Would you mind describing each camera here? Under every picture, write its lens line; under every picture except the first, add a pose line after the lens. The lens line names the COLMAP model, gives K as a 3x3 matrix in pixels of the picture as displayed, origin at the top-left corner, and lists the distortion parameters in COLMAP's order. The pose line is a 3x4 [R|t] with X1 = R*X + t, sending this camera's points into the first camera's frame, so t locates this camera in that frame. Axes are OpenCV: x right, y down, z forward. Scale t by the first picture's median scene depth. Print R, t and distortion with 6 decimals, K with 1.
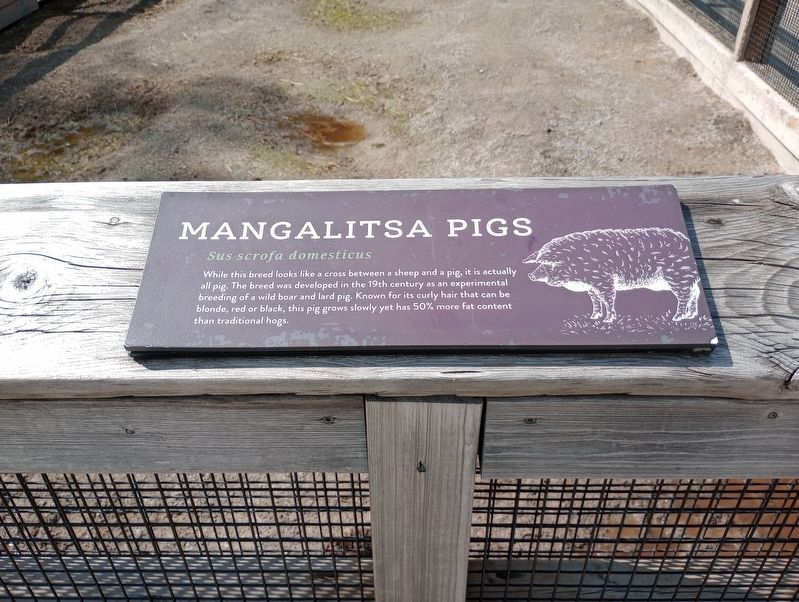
lens RADIAL K [[678.3, 0, 401.0], [0, 678.3, 296.3], [0, 0, 1]] dist [0.046846, -0.069789]
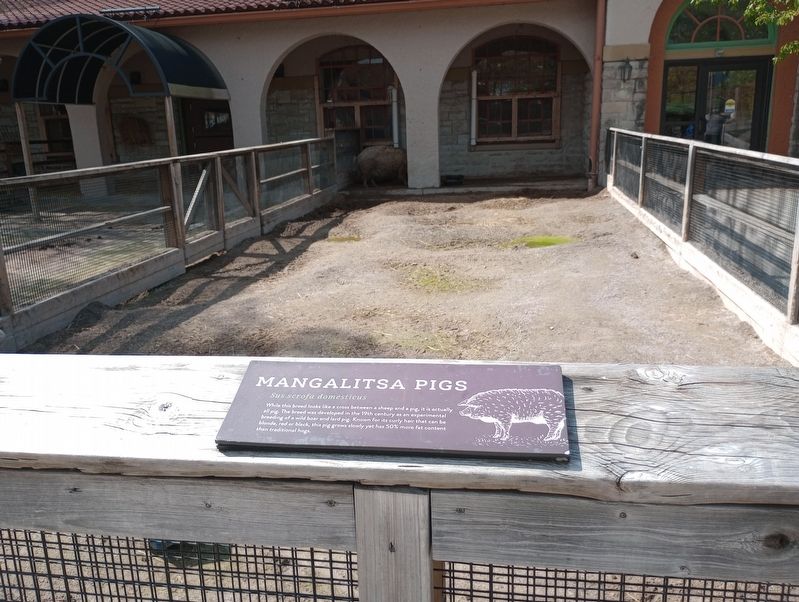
lens RADIAL K [[678.3, 0, 401.0], [0, 678.3, 296.3], [0, 0, 1]] dist [0.046846, -0.069789]
pose [[0.989507, 0.017116, -0.143466, 0.258600], [-0.068142, 0.930874, -0.358928, 0.281600], [0.127406, 0.364938, 0.922273, -0.567120]]
